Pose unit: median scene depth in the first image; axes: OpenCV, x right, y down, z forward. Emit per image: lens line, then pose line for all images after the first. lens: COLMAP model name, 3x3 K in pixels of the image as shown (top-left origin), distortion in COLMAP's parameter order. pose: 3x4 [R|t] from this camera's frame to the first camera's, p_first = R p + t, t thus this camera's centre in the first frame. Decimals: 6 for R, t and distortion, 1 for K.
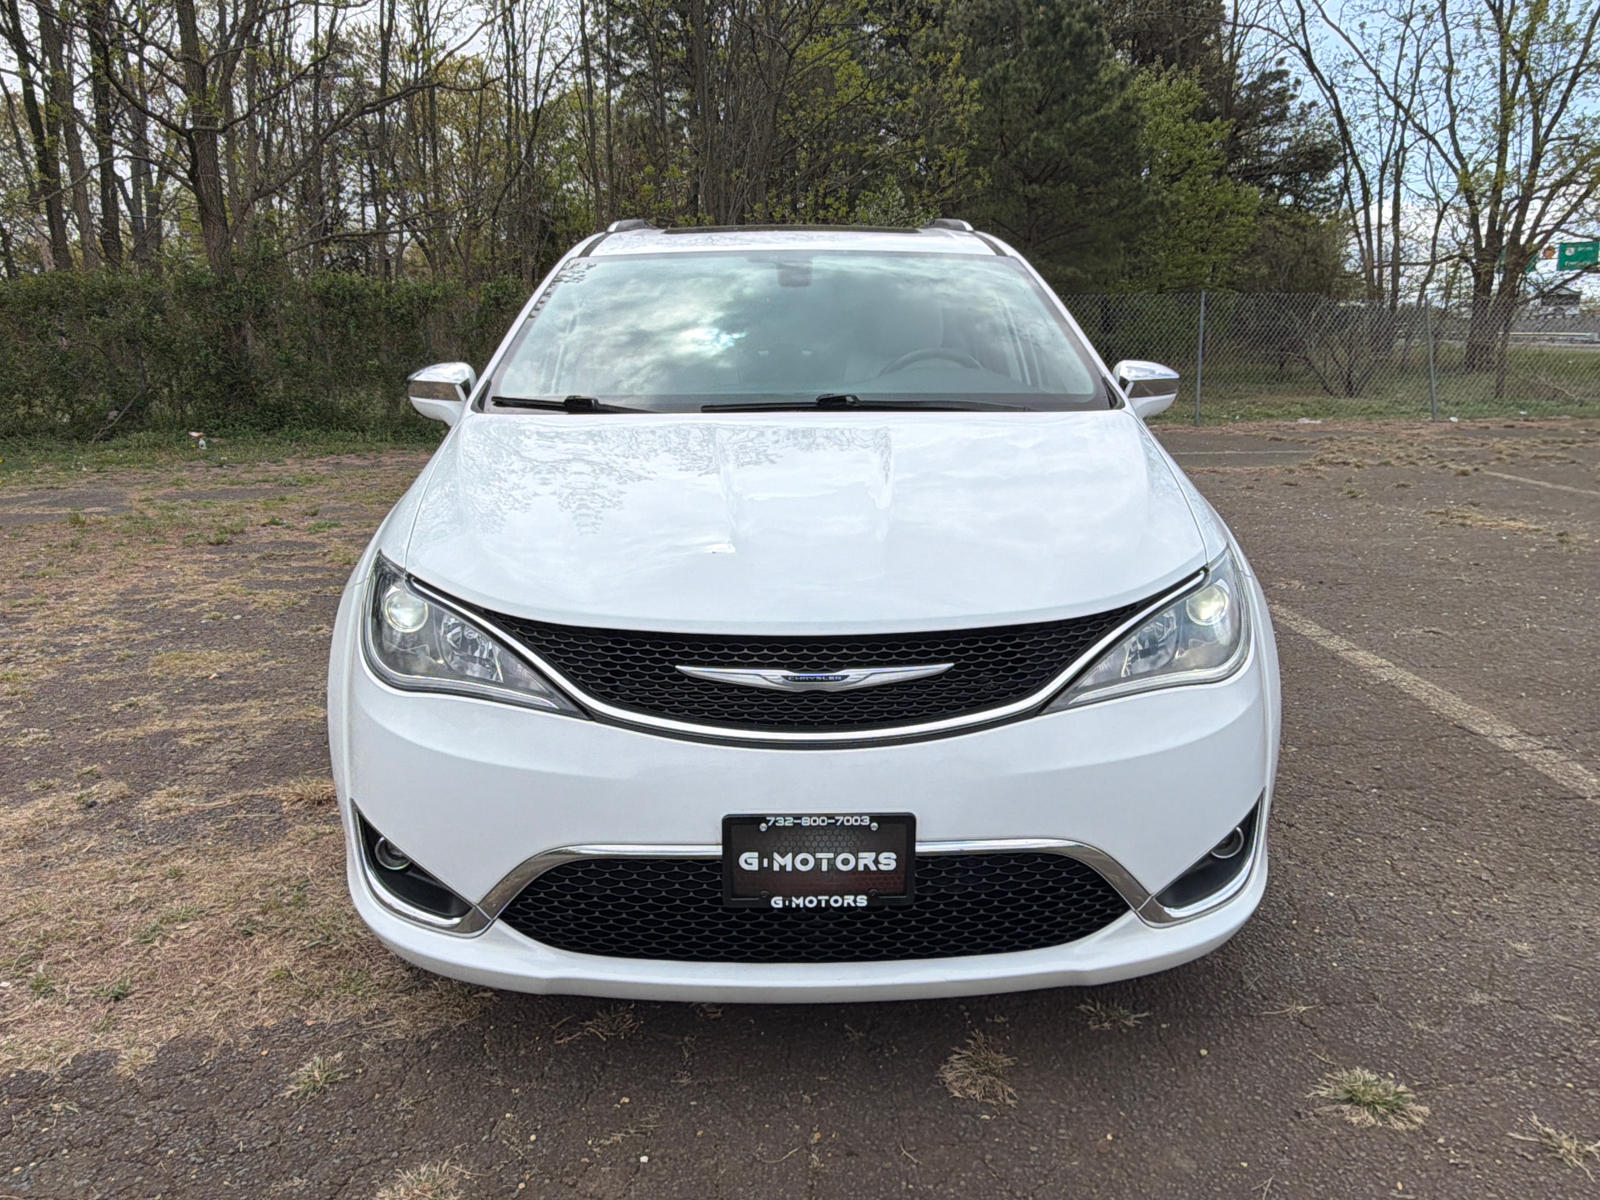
lens RADIAL K [[1135.9, 0, 786.7], [0, 1135.9, 650.9], [0, 0, 1]] dist [-0.000403, 0.004346]
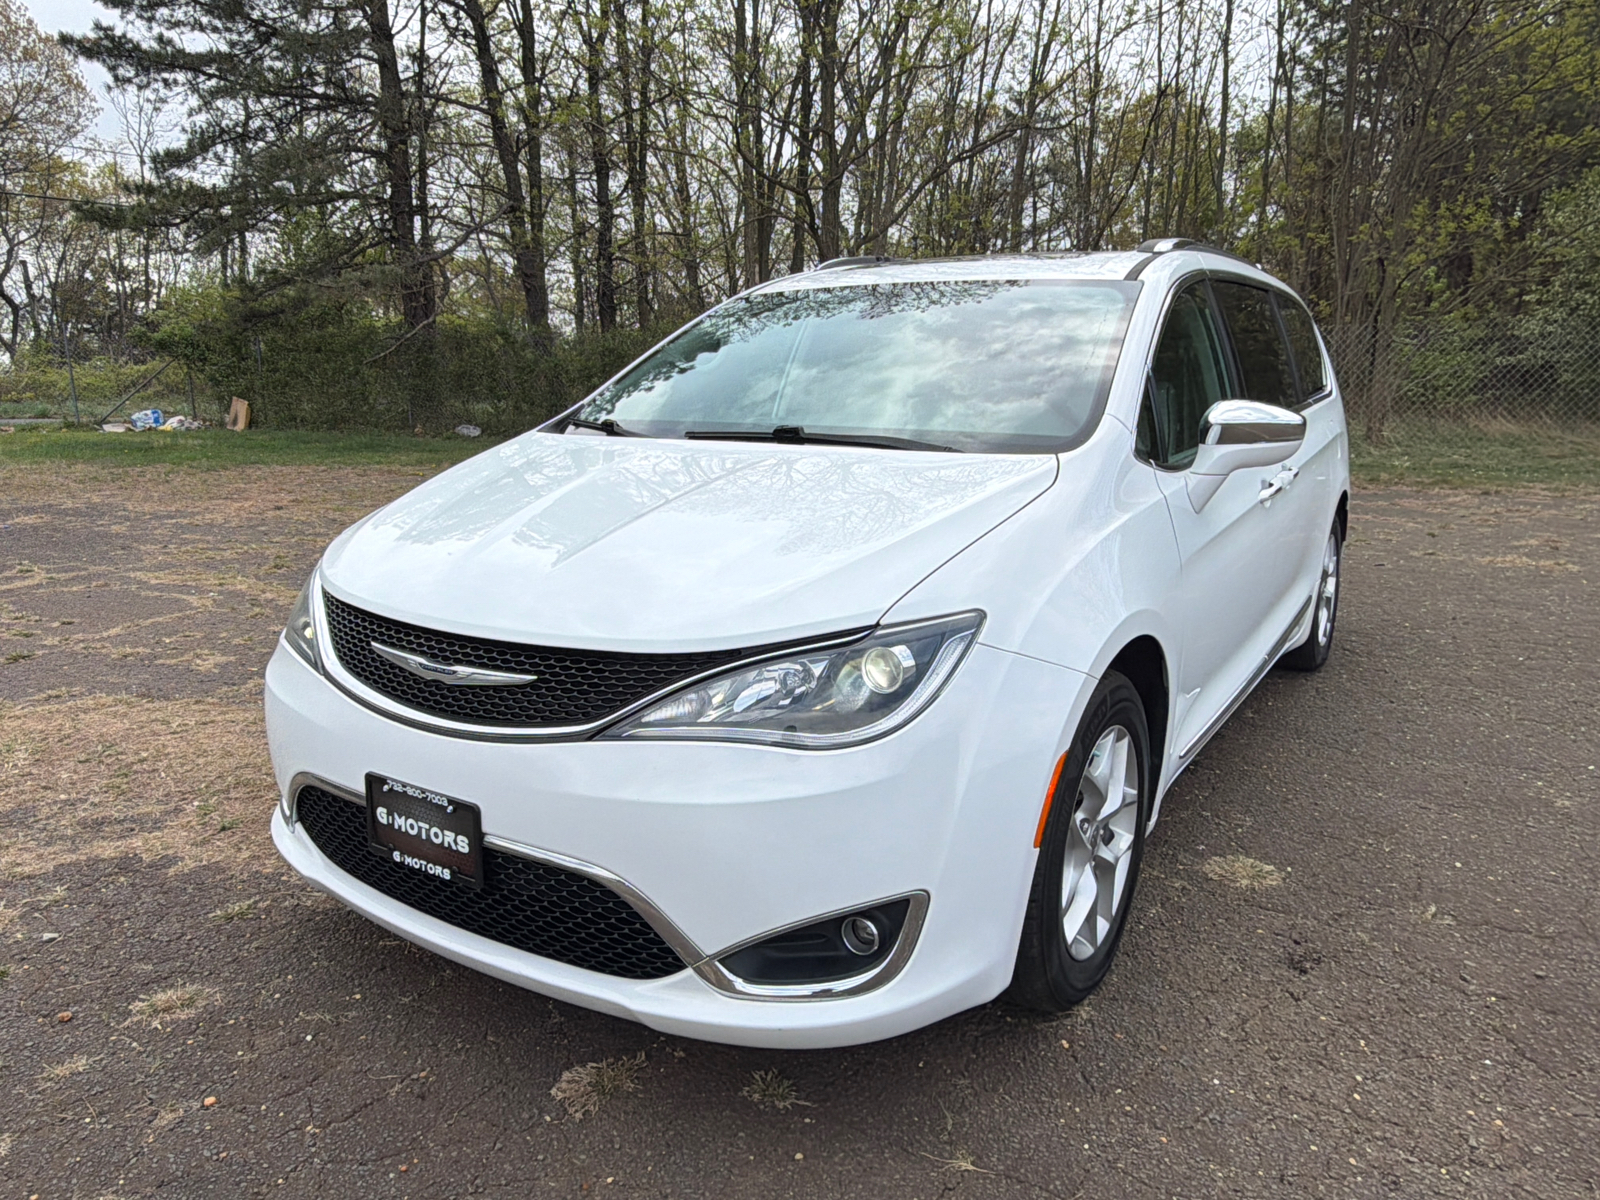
lens RADIAL K [[1135.9, 0, 787.4], [0, 1135.9, 608.3], [0, 0, 1]] dist [-0.000403, 0.004346]
pose [[0.816909, 0.122941, -0.563512, 0.911787], [-0.152439, 0.988298, -0.005370, -0.080829], [0.556257, 0.090288, 0.826091, 0.234669]]
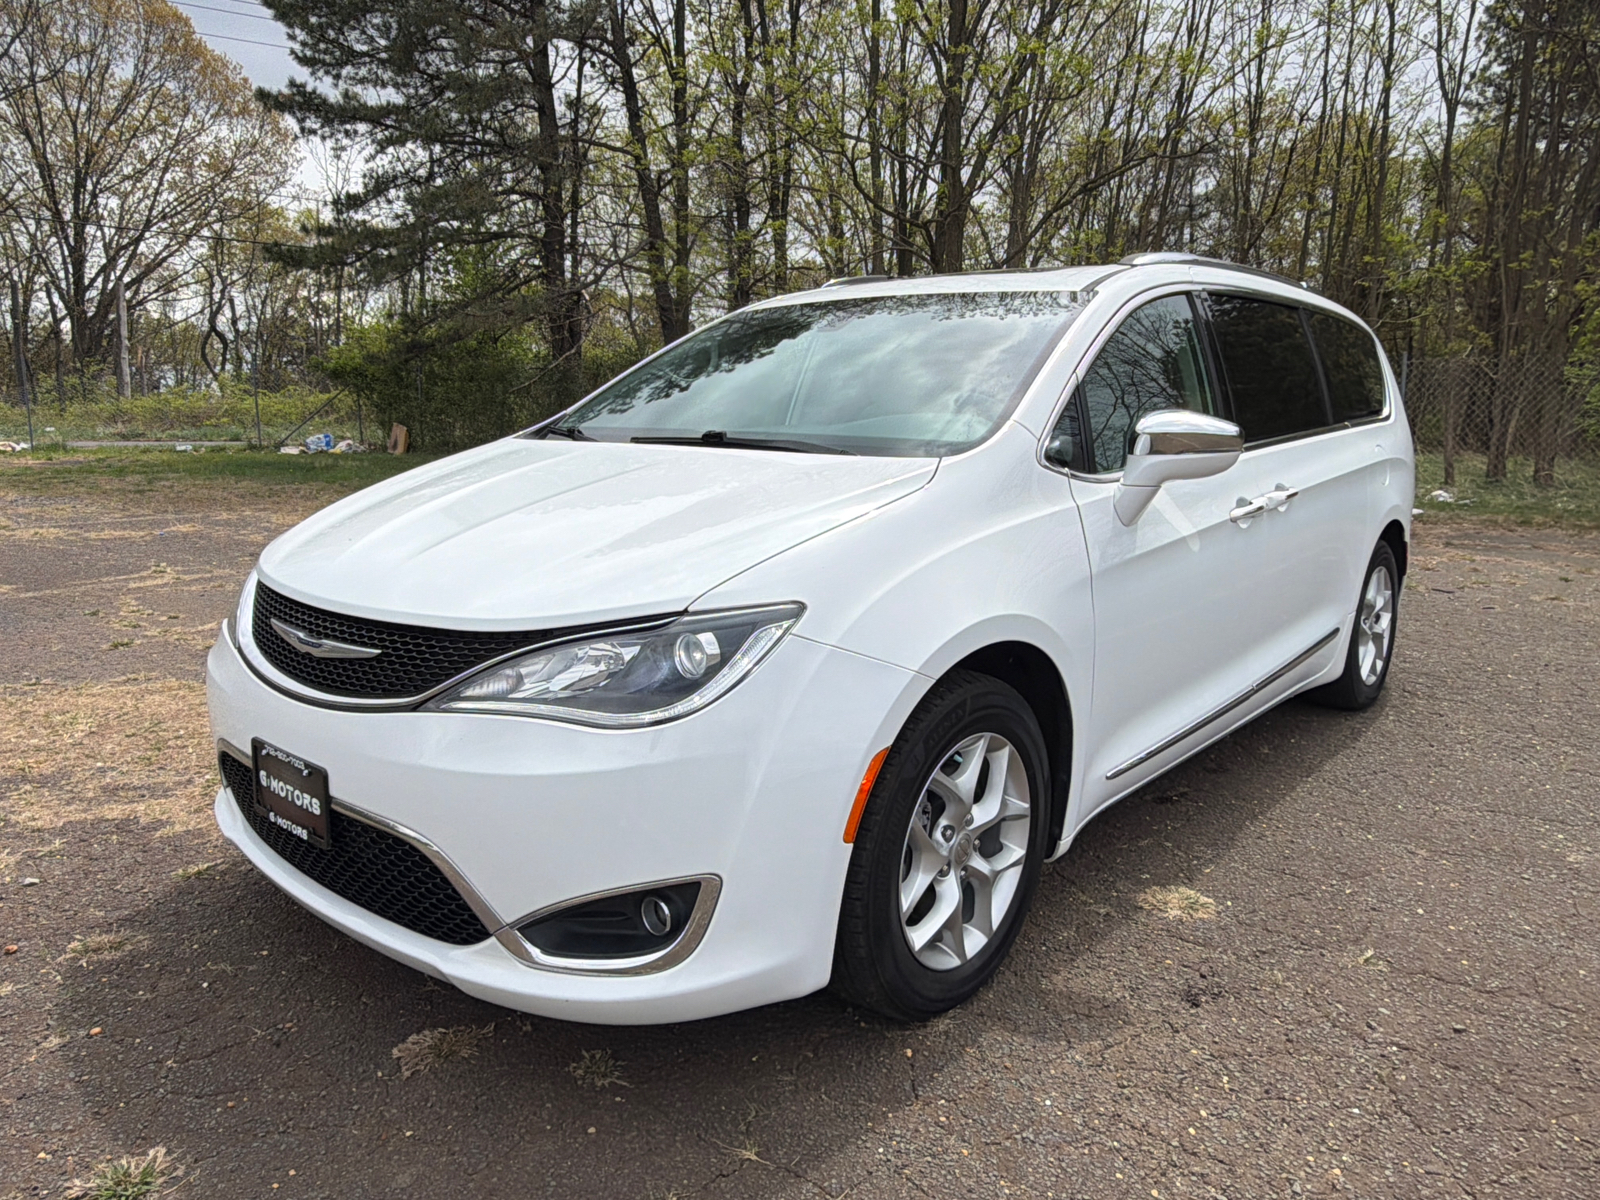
lens RADIAL K [[1135.9, 0, 792.1], [0, 1135.9, 610.3], [0, 0, 1]] dist [-0.000403, 0.004346]
pose [[0.725393, 0.132882, -0.675387, 1.177153], [-0.189518, 0.981822, -0.010377, -0.092603], [0.661731, 0.135525, 0.737390, 0.417473]]
